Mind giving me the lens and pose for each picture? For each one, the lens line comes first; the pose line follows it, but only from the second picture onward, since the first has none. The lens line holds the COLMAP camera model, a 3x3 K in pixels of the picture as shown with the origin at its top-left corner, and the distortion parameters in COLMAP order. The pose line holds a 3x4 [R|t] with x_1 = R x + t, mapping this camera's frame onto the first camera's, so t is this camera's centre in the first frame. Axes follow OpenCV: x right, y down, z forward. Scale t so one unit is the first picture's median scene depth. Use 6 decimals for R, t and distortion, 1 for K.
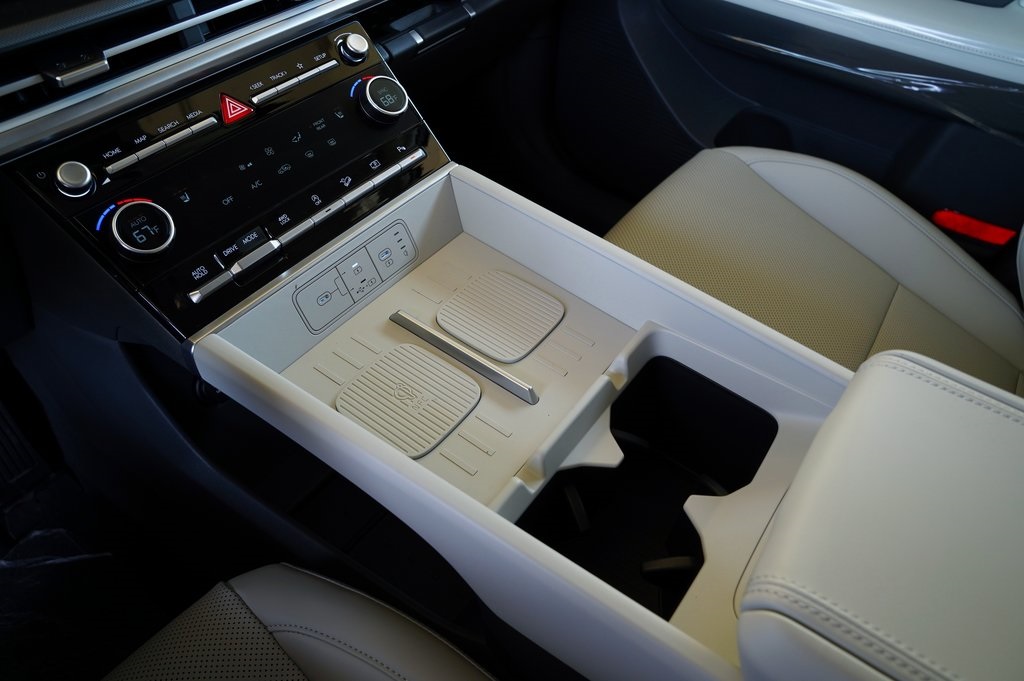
lens RADIAL K [[686.9, 0, 512.0], [0, 686.9, 340.5], [0, 0, 1]] dist [-0.117317, 0.062463]
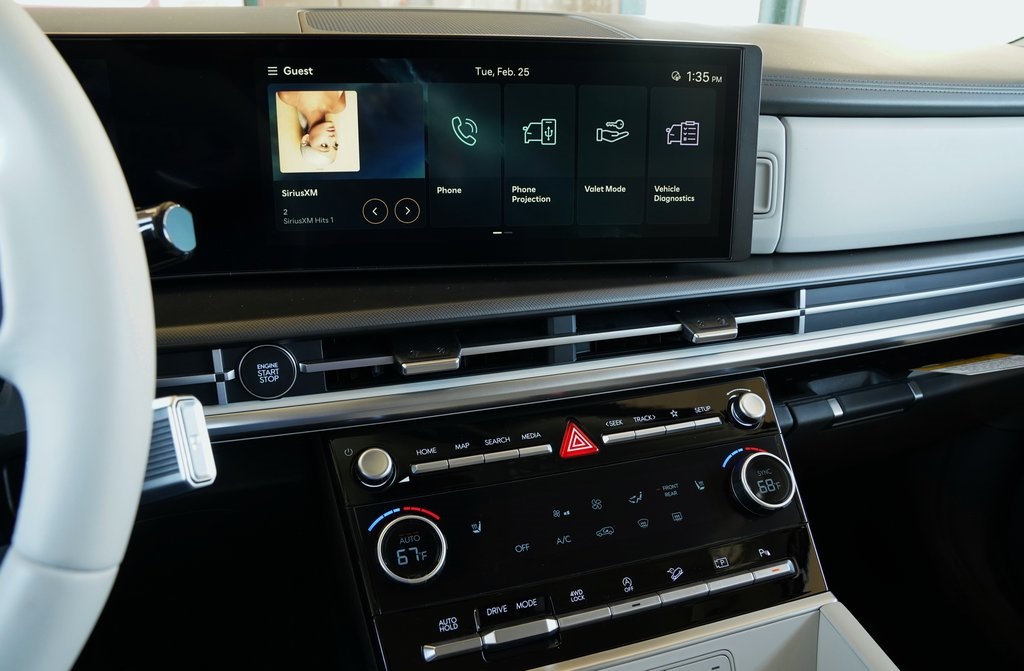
lens RADIAL K [[725.9, 0, 512.0], [0, 725.9, 335.5], [0, 0, 1]] dist [-0.145621, 0.101246]
pose [[0.808606, 0.211988, -0.548832, -0.014188], [-0.419818, 0.861437, -0.285794, -0.163119], [0.412200, 0.461505, 0.785560, 0.186067]]
